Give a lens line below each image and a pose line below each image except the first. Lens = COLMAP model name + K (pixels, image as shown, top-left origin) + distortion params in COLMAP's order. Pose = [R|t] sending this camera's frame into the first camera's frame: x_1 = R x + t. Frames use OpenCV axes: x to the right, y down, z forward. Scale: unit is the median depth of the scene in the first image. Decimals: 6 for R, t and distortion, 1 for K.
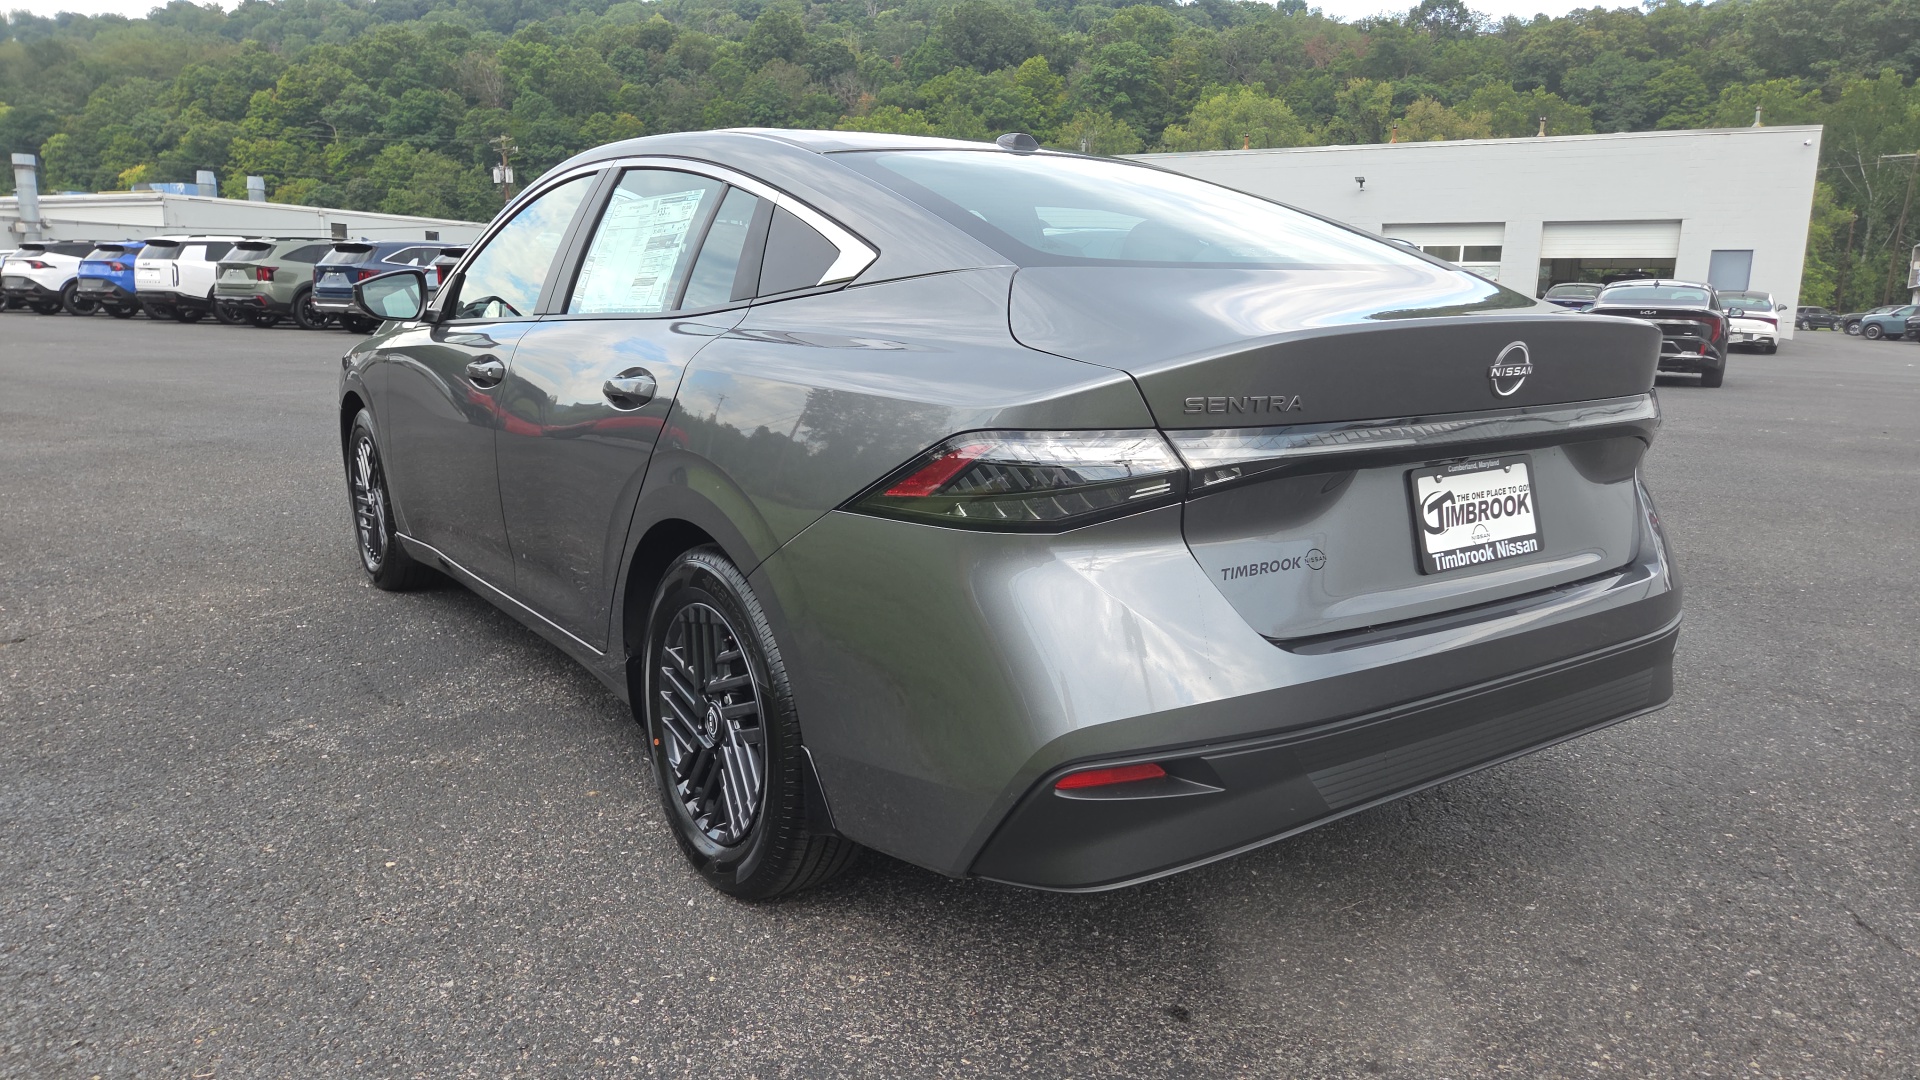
lens RADIAL K [[1288.8, 0, 967.4], [0, 1288.8, 547.4], [0, 0, 1]] dist [0.021014, -0.011513]
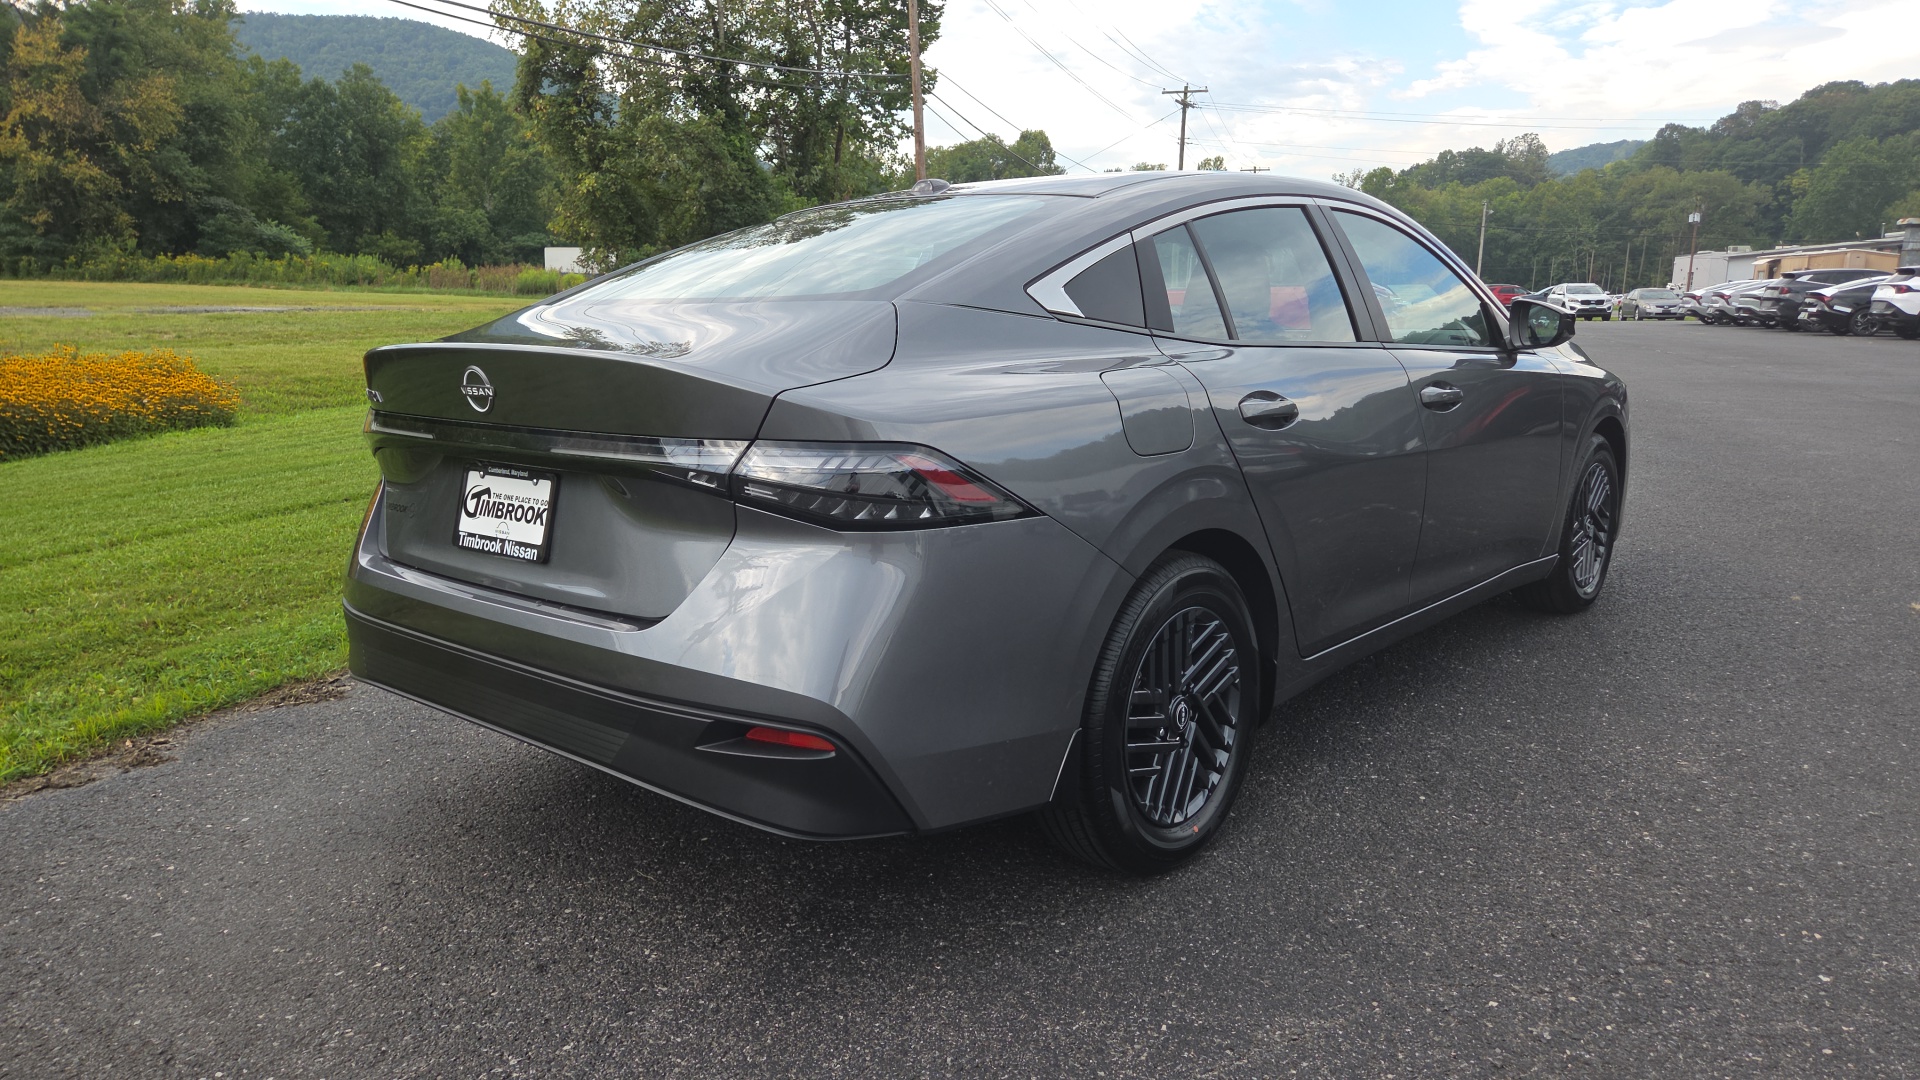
lens RADIAL K [[1288.8, 0, 961.7], [0, 1288.8, 538.2], [0, 0, 1]] dist [0.021014, -0.011513]
pose [[0.245316, 0.159681, -0.956202, 1.619207], [-0.182834, 0.976262, 0.116124, -0.215220], [0.952046, 0.146339, 0.268688, 1.080429]]
